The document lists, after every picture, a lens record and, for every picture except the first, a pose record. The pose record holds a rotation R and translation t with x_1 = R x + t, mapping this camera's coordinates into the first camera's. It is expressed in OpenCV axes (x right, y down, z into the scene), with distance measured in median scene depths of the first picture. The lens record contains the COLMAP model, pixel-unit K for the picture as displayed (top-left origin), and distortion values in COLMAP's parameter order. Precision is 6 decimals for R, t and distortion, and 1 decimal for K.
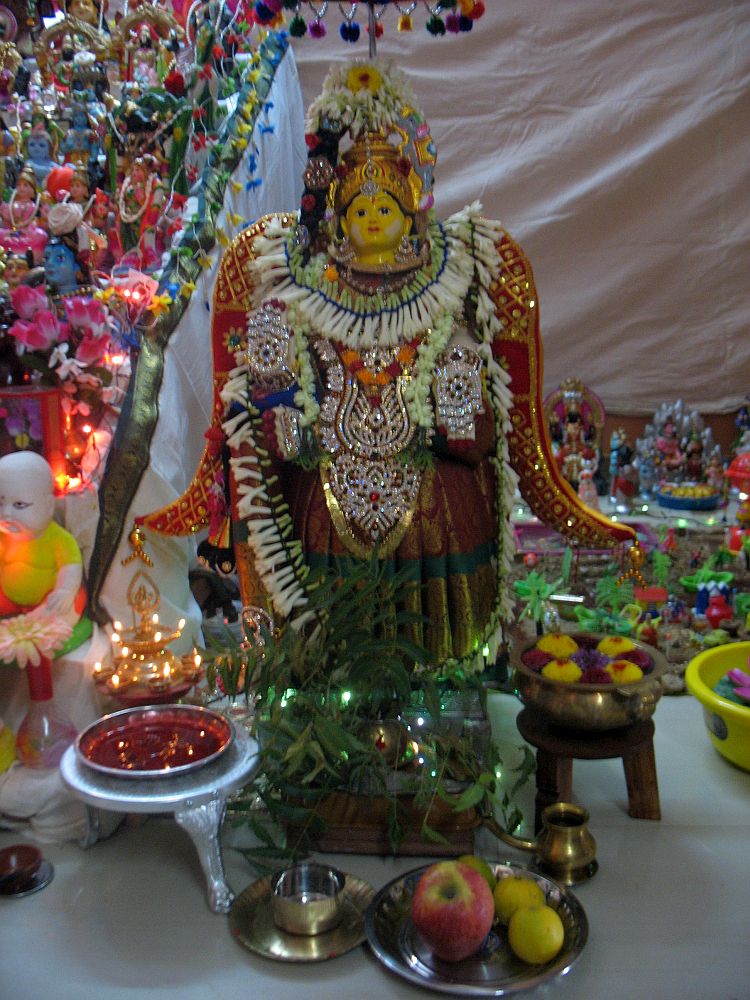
lens RADIAL K [[1031.5, 0, 378.0], [0, 1031.5, 494.0], [0, 0, 1]] dist [-0.193998, 0.216280]
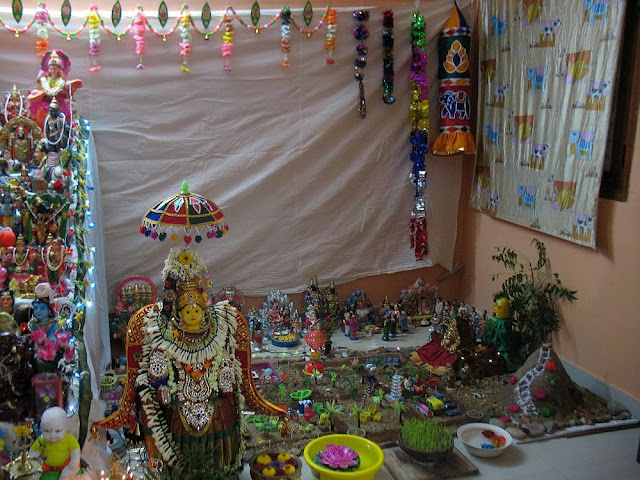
lens RADIAL K [[660.2, 0, 317.1], [0, 660.2, 240.4], [0, 0, 1]] dist [-0.193998, 0.216280]
pose [[0.924718, -0.033479, 0.379177, -0.346979], [0.034973, 0.999384, 0.002949, -0.453452], [-0.379042, 0.010534, 0.925319, -0.731220]]
